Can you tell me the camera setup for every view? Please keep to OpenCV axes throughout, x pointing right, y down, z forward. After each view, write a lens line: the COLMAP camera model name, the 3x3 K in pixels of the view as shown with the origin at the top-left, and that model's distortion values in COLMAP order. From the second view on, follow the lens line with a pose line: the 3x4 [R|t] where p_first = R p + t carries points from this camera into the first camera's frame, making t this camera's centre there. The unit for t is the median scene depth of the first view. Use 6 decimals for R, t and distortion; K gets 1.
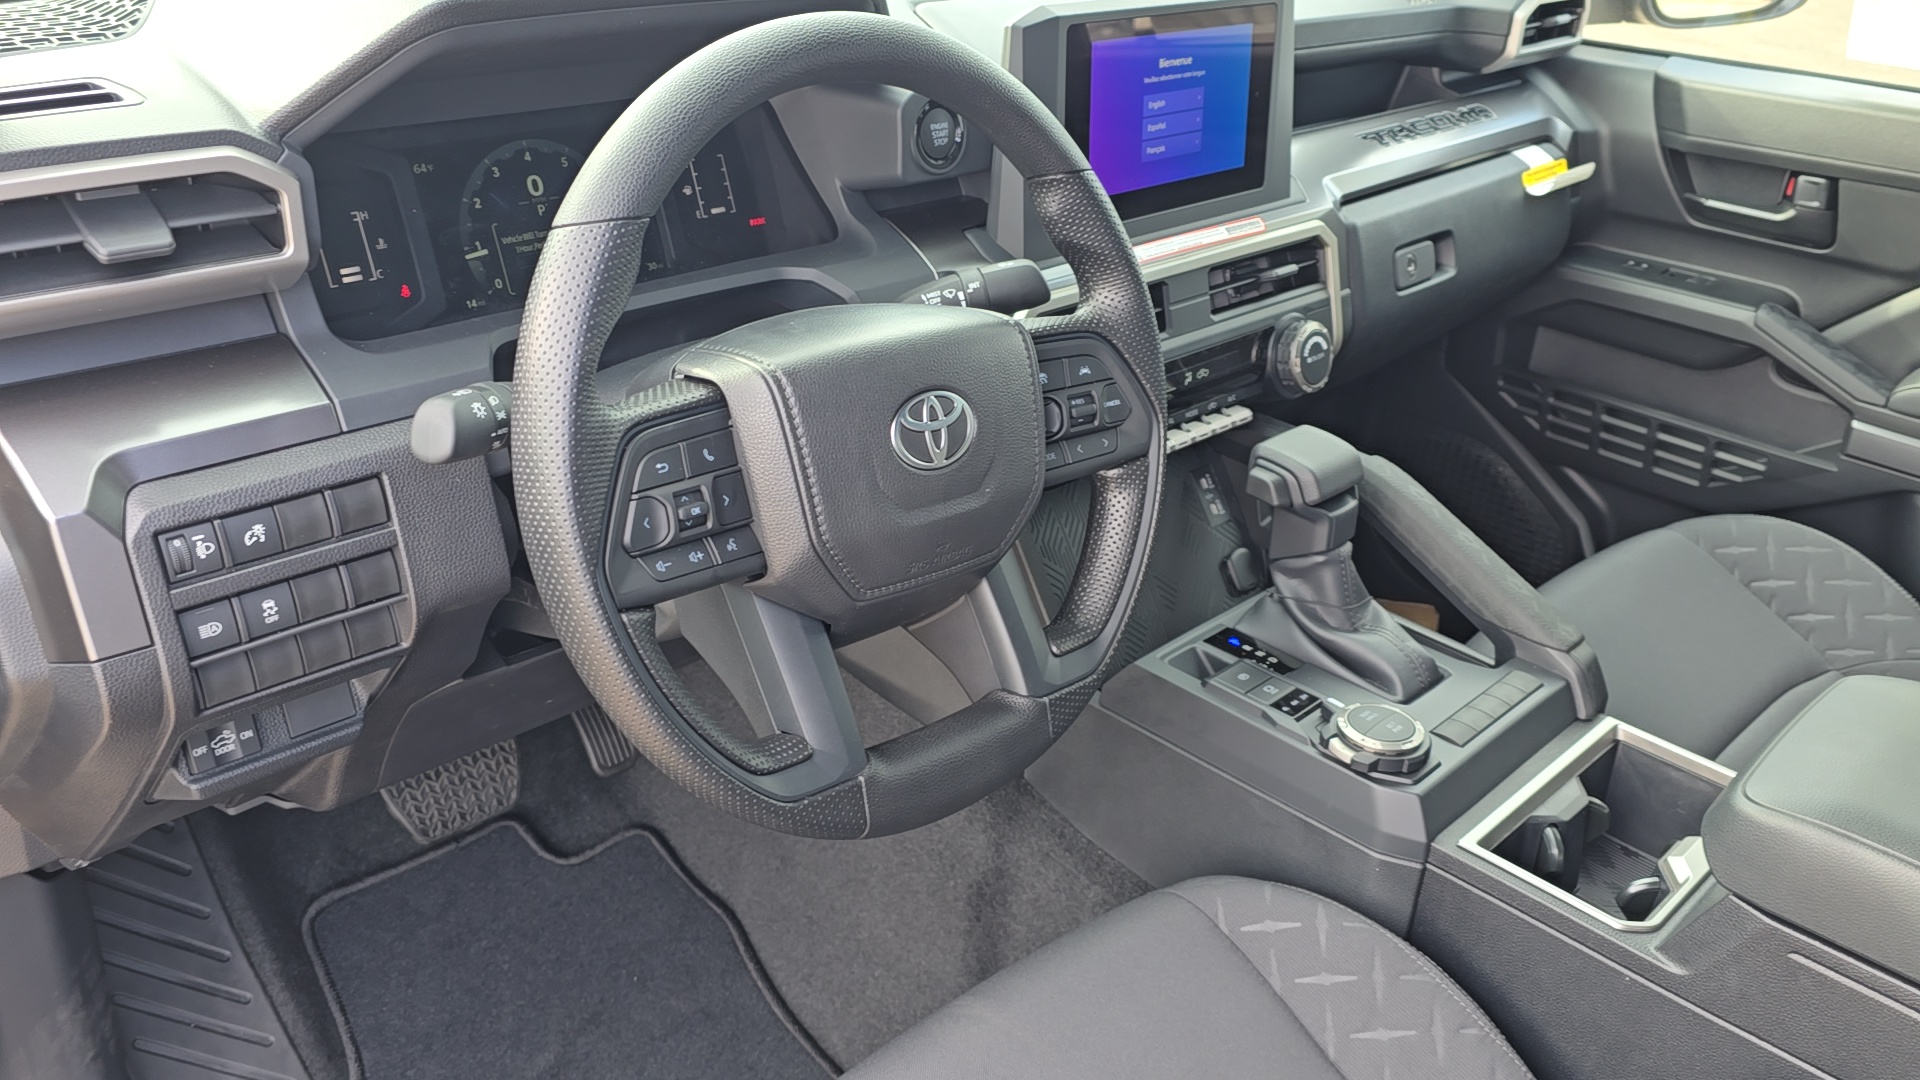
lens RADIAL K [[1587.3, 0, 980.3], [0, 1587.3, 540.5], [0, 0, 1]] dist [-0.017176, 0.019211]
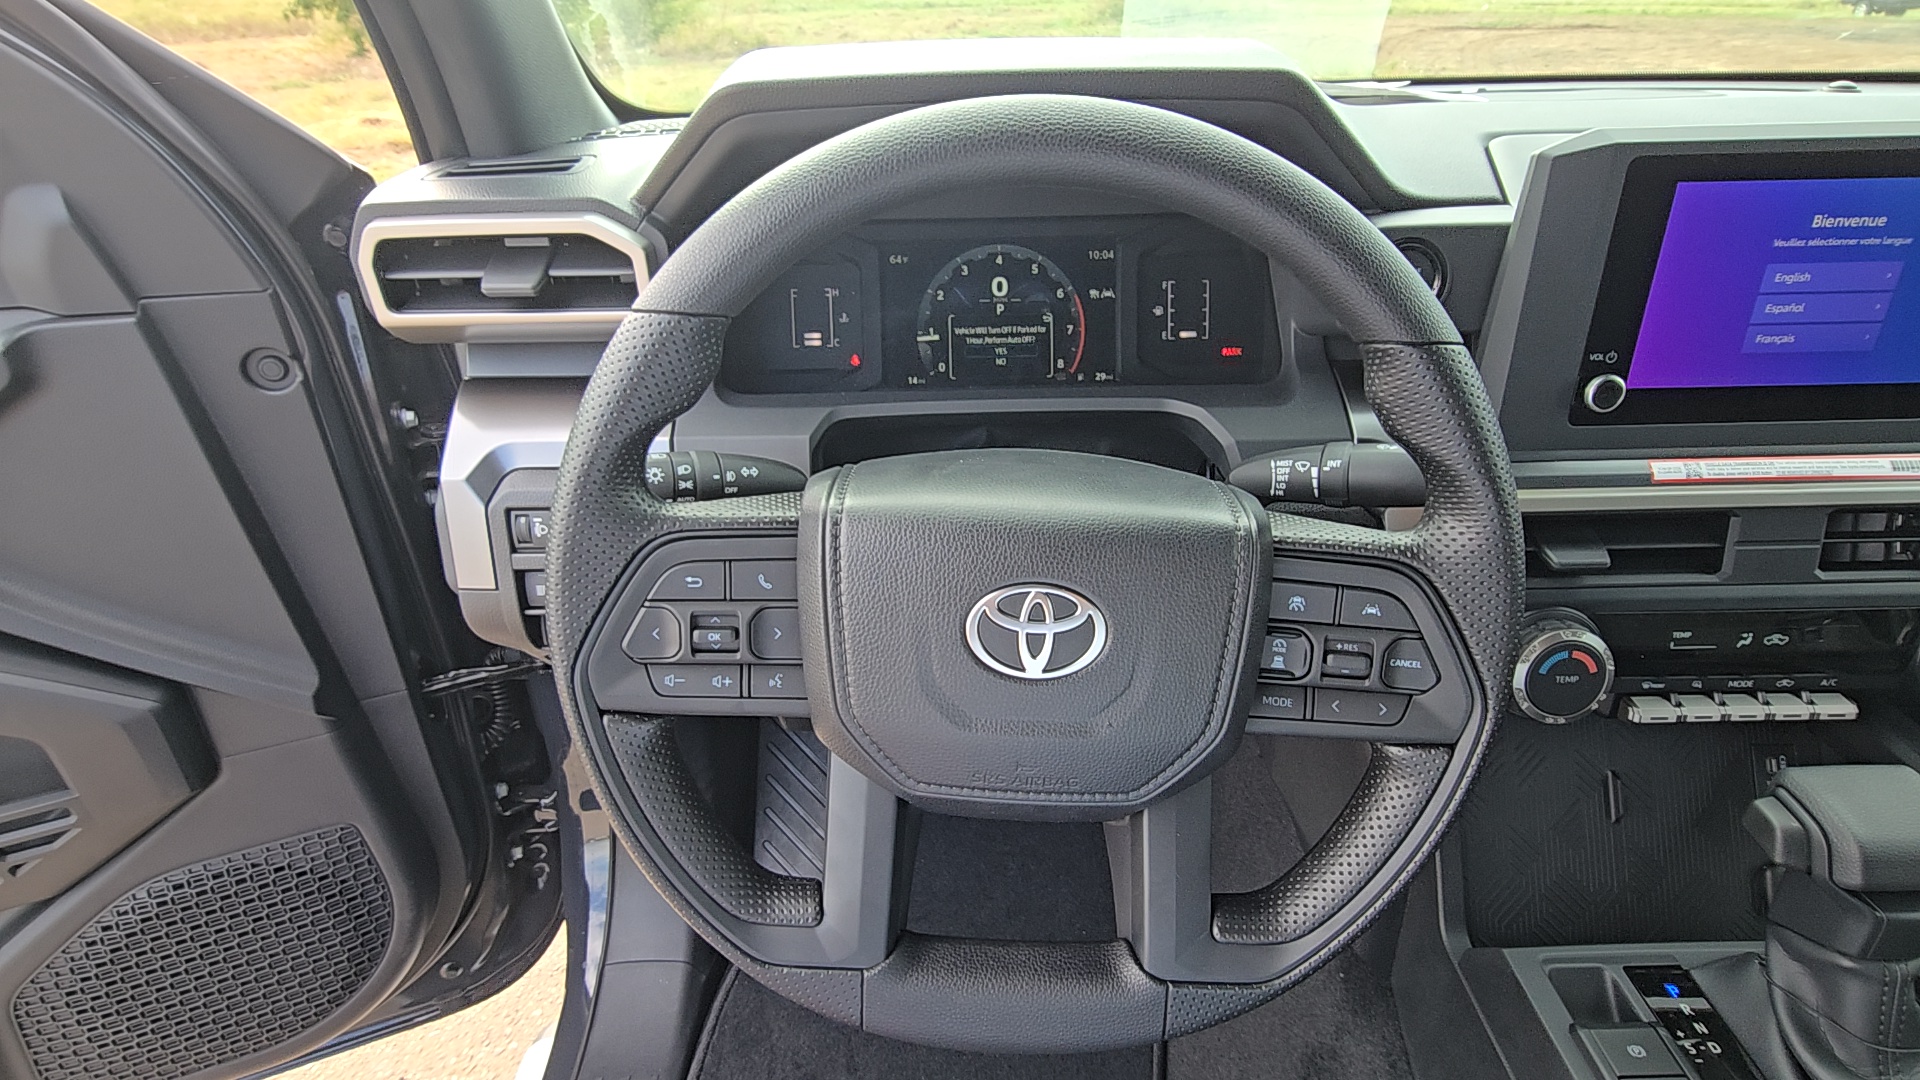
lens RADIAL K [[977.0, 0, 976.5], [0, 977.0, 546.2], [0, 0, 1]] dist [-0.000146, 0.001176]
pose [[0.699203, 0.282549, -0.656720, 0.180140], [-0.265115, 0.955567, 0.128861, -0.115579], [0.663950, 0.084006, 0.743043, 0.426847]]
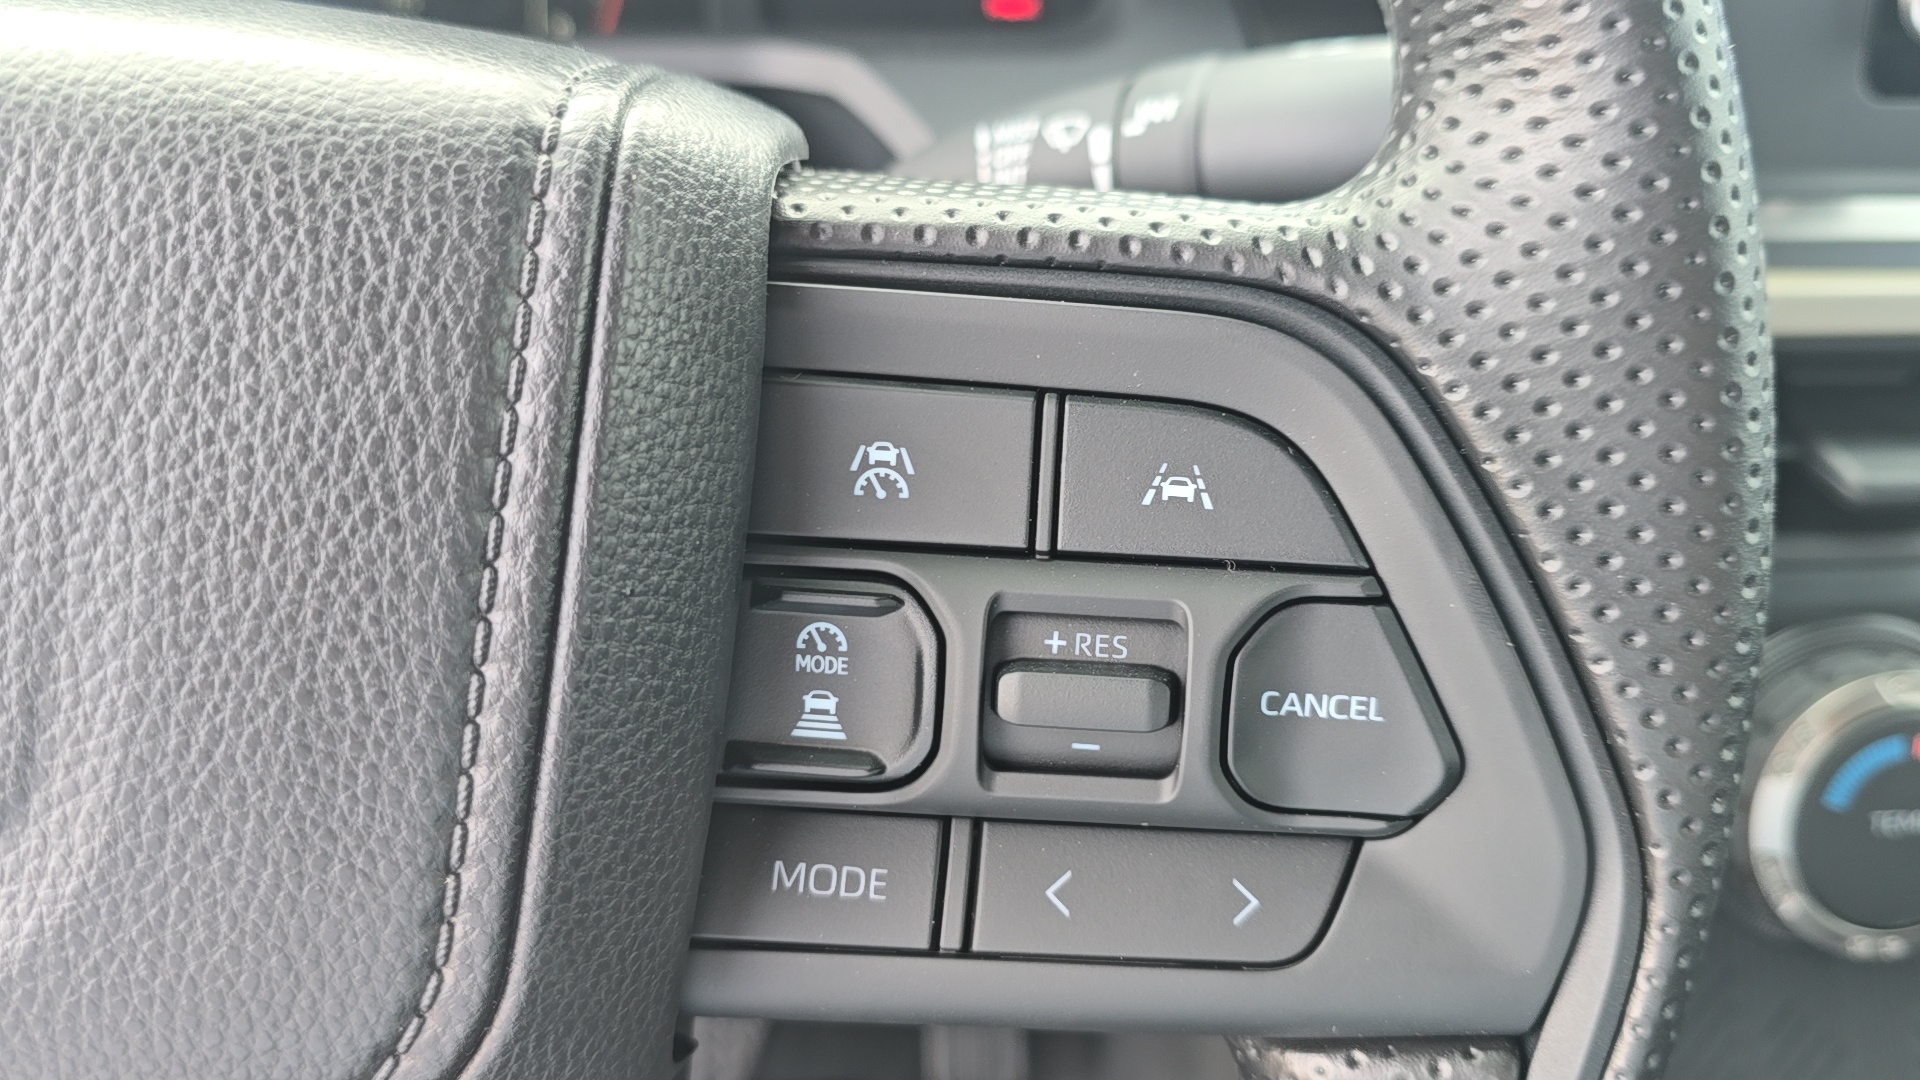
lens RADIAL K [[1690.6, 0, 962.6], [0, 1690.6, 583.6], [0, 0, 1]] dist [-0.068550, 0.004369]
pose [[0.739003, 0.229839, -0.633284, 0.135484], [-0.259743, 0.964536, 0.046956, -0.078909], [0.621617, 0.129790, 0.772494, 0.666306]]
